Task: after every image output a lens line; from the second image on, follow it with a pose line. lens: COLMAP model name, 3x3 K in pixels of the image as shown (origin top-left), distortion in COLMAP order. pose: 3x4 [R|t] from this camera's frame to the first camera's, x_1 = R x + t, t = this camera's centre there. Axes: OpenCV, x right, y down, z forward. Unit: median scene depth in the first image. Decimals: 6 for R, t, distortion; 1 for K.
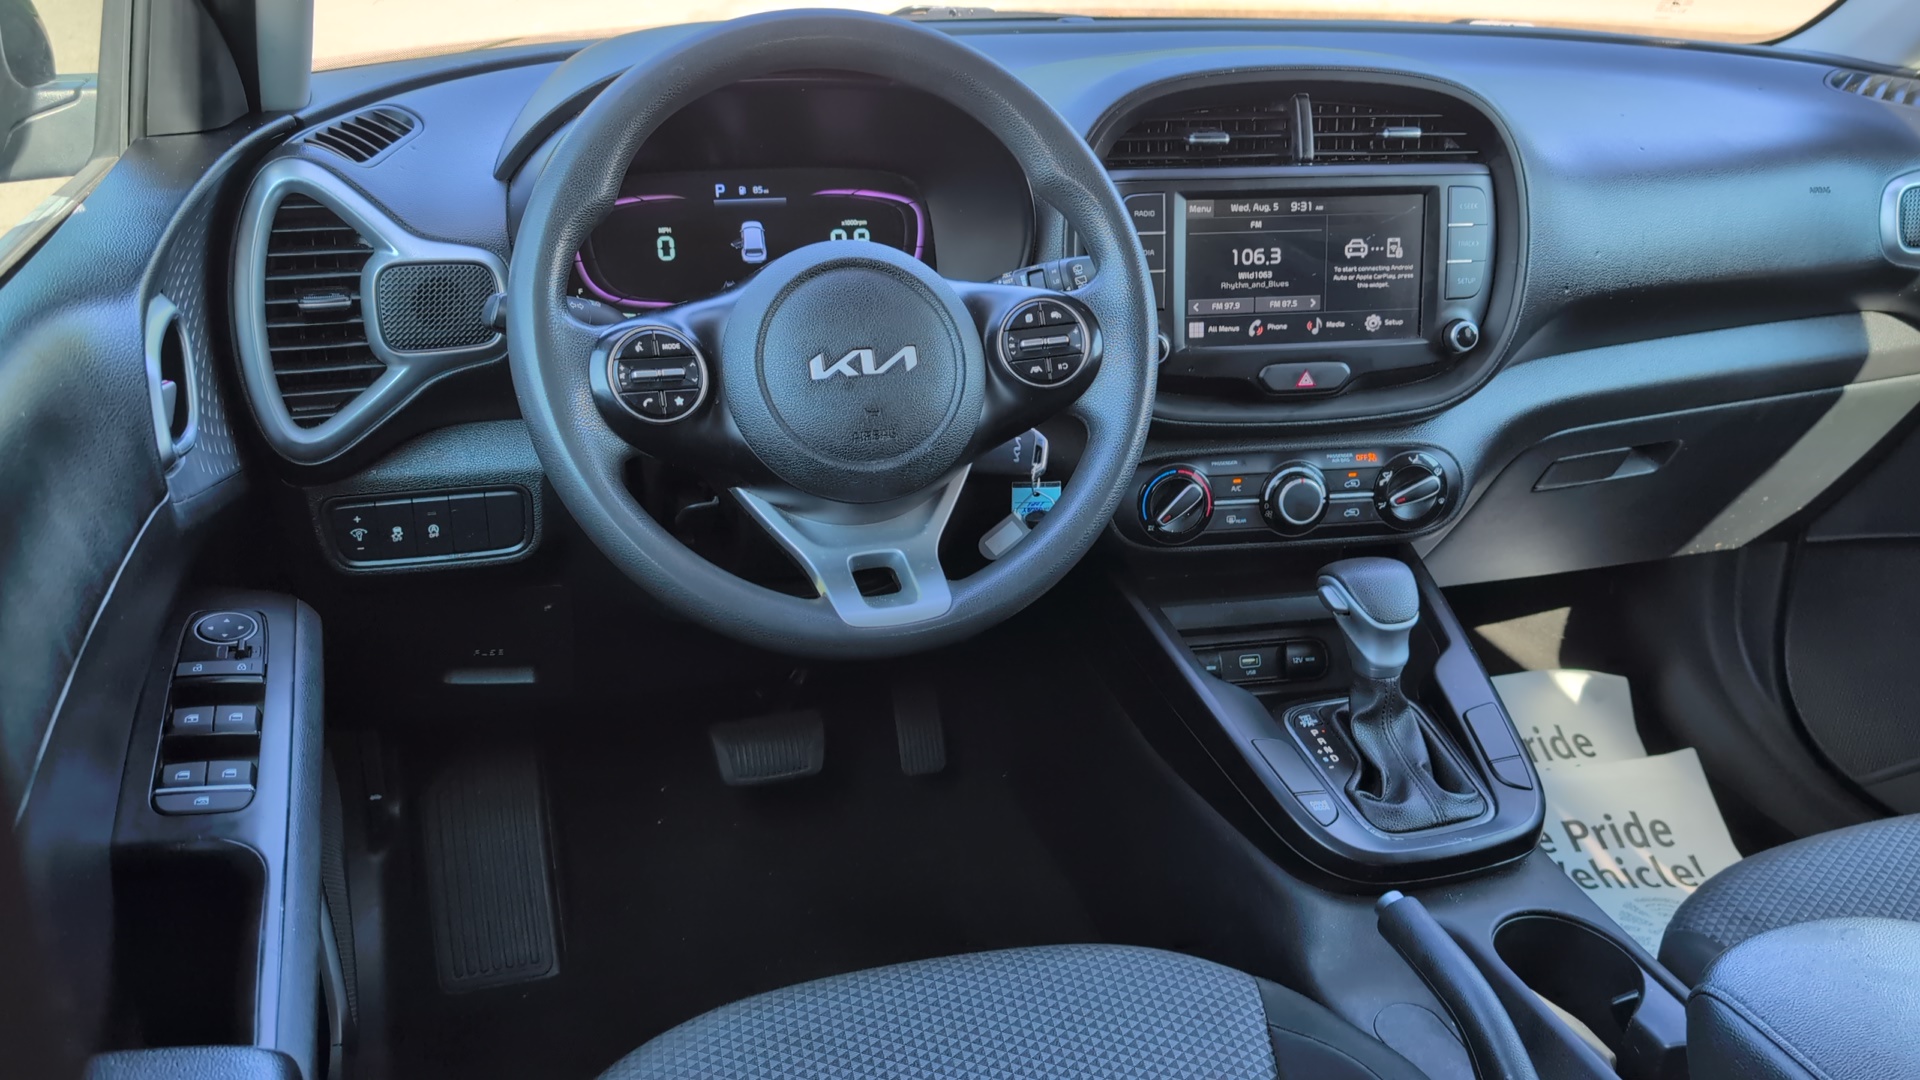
lens RADIAL K [[1530.0, 0, 960.0], [0, 1530.0, 540.0], [0, 0, 1]] dist [0.093904, -0.247782]
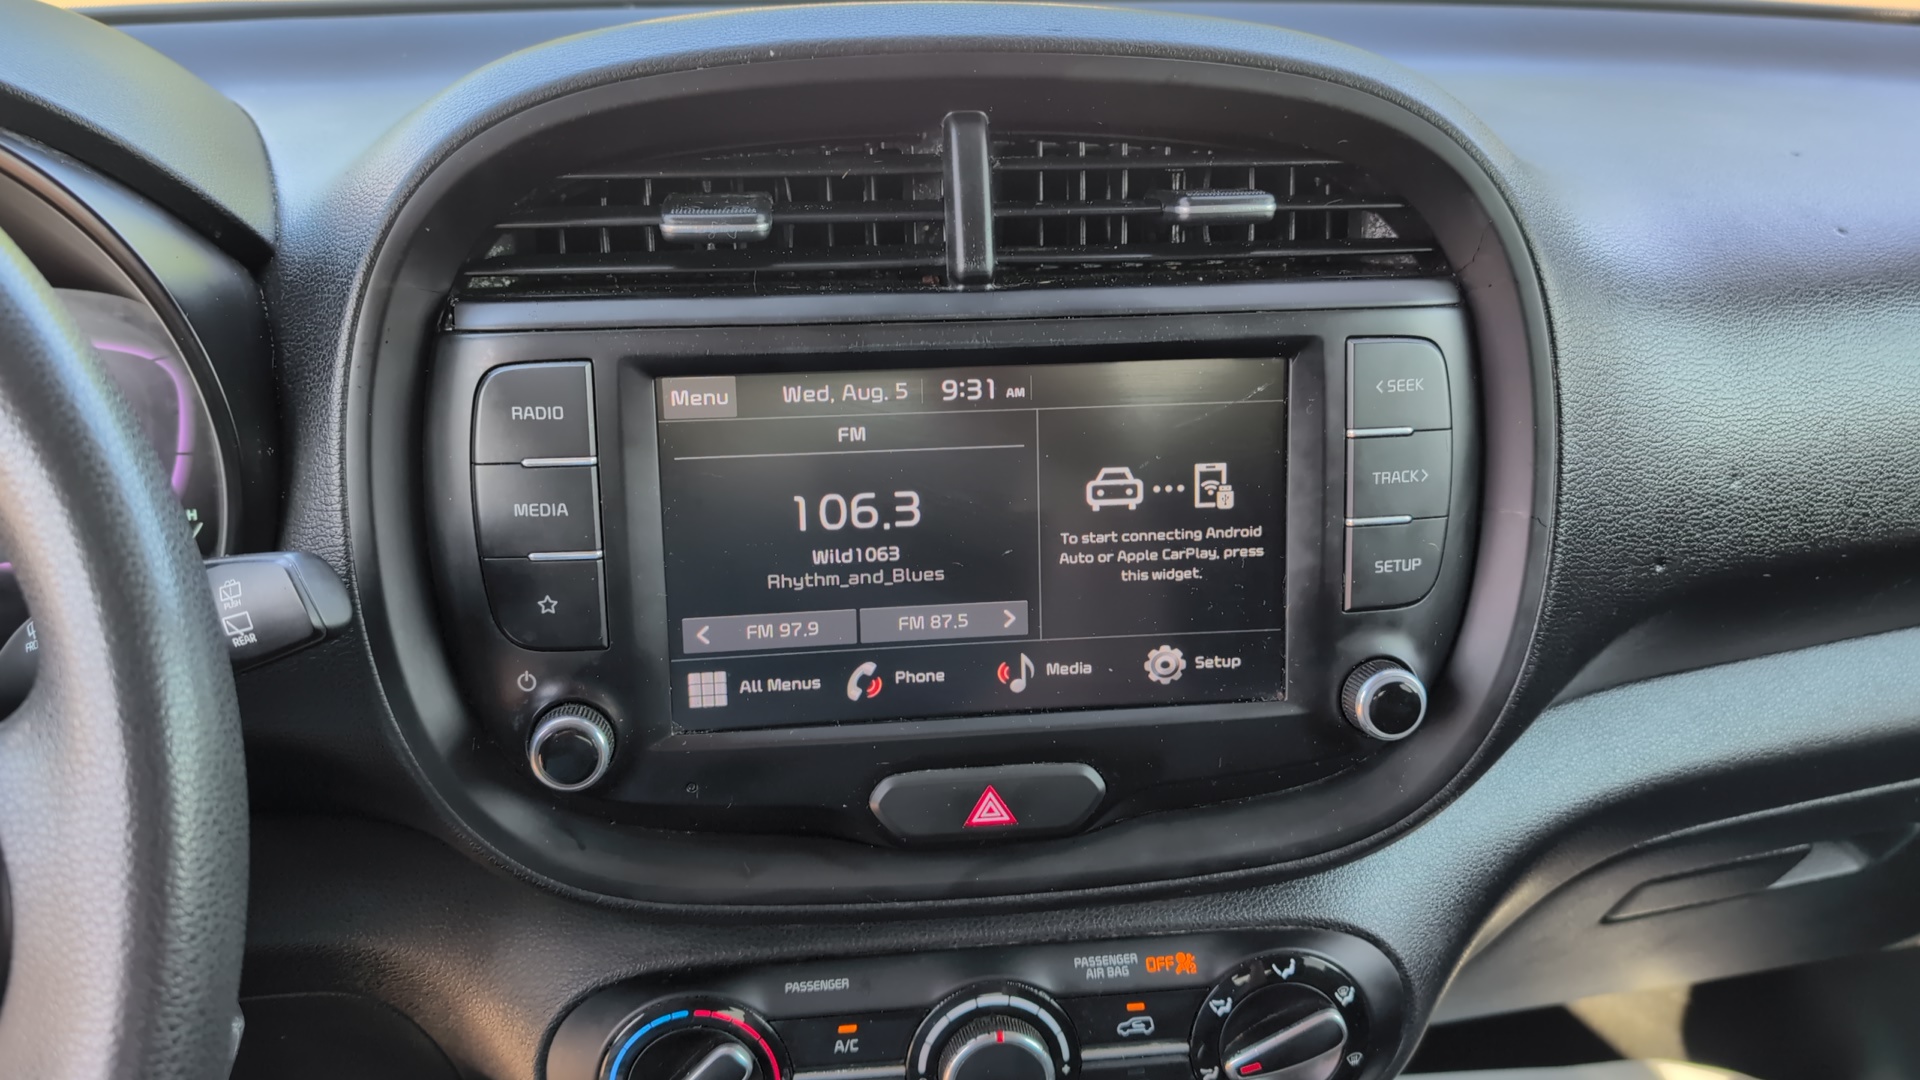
lens RADIAL K [[1591.5, 0, 960.0], [0, 1591.5, 540.0], [0, 0, 1]] dist [0.000232, -0.010869]
pose [[0.996909, 0.011121, -0.077770, 0.247682], [-0.013767, 0.999342, -0.033570, -0.159934], [0.077345, 0.034537, 0.996406, 0.574998]]
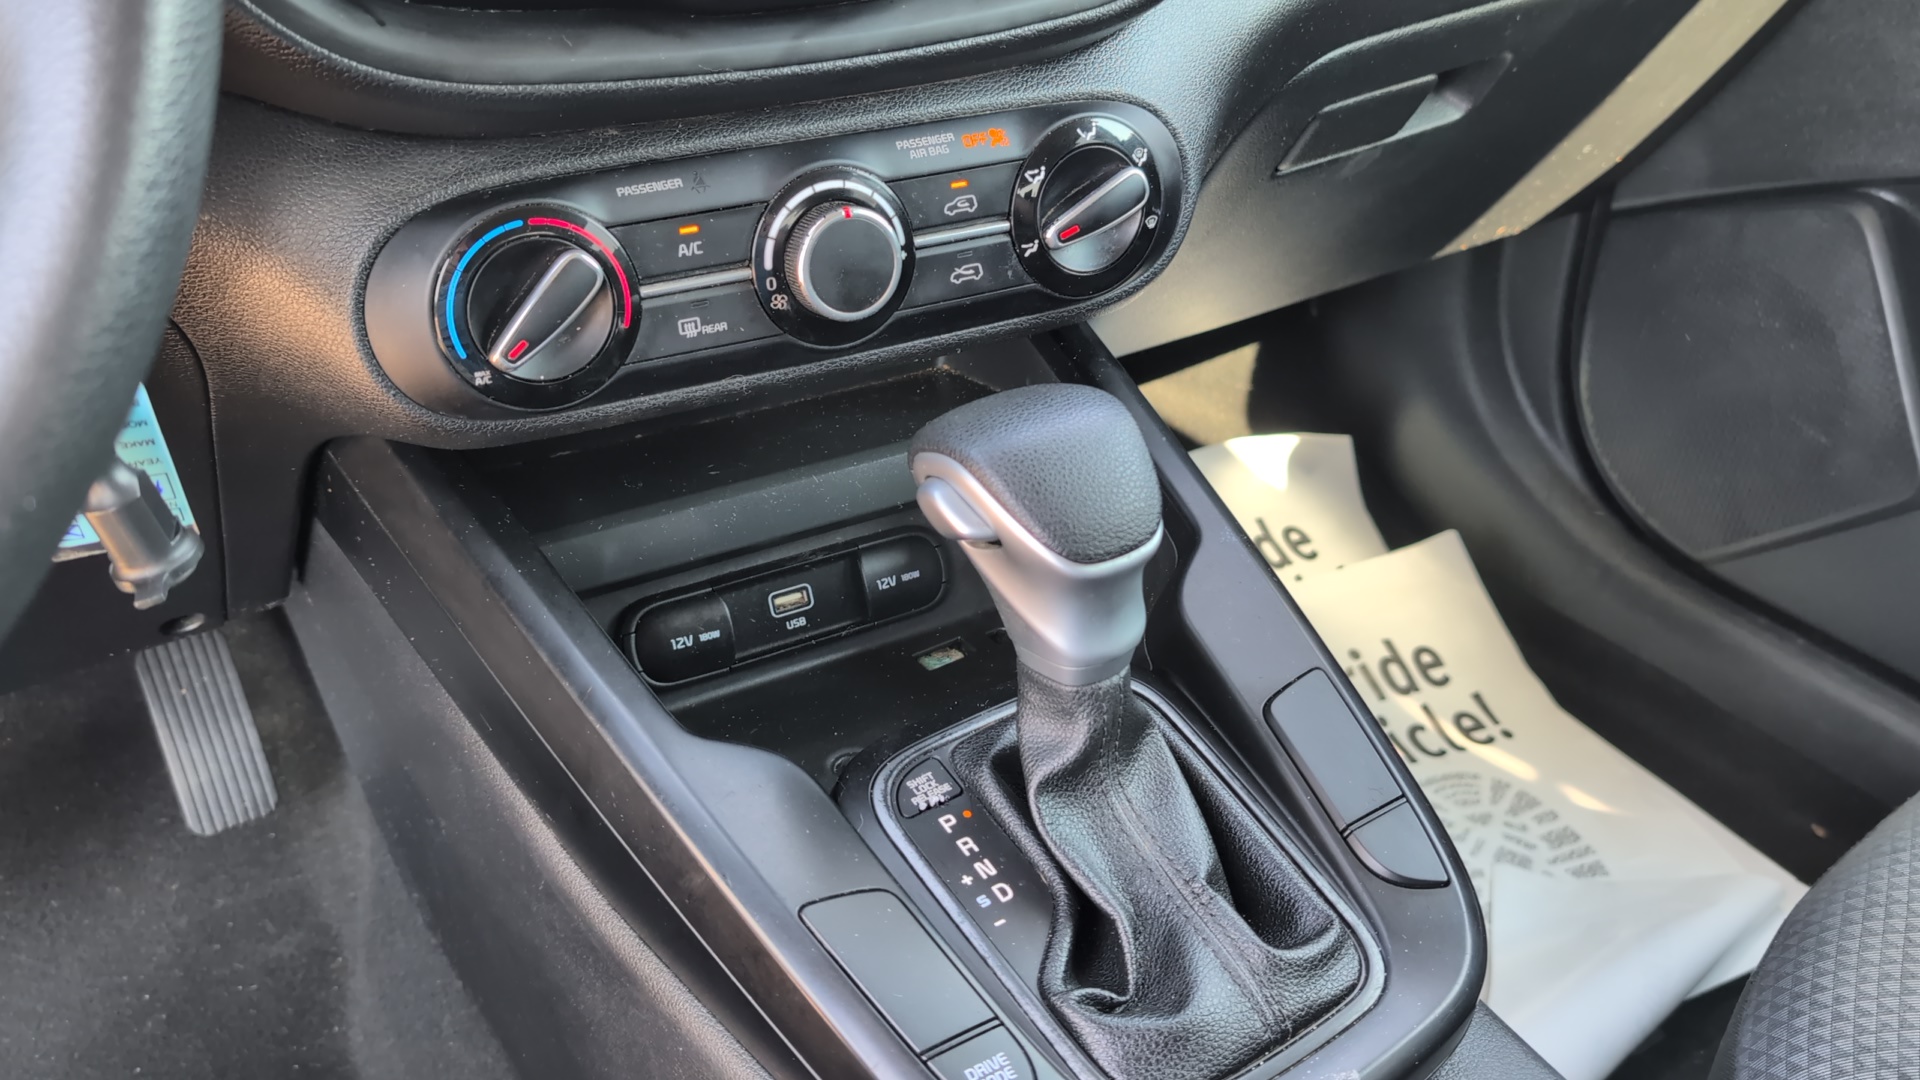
lens RADIAL K [[1611.6, 0, 960.0], [0, 1611.6, 540.0], [0, 0, 1]] dist [0.086899, -0.237742]
pose [[0.956542, -0.156888, 0.245793, 0.134112], [0.112728, 0.976347, 0.184497, -0.029729], [-0.268925, -0.148771, 0.951602, 0.576755]]
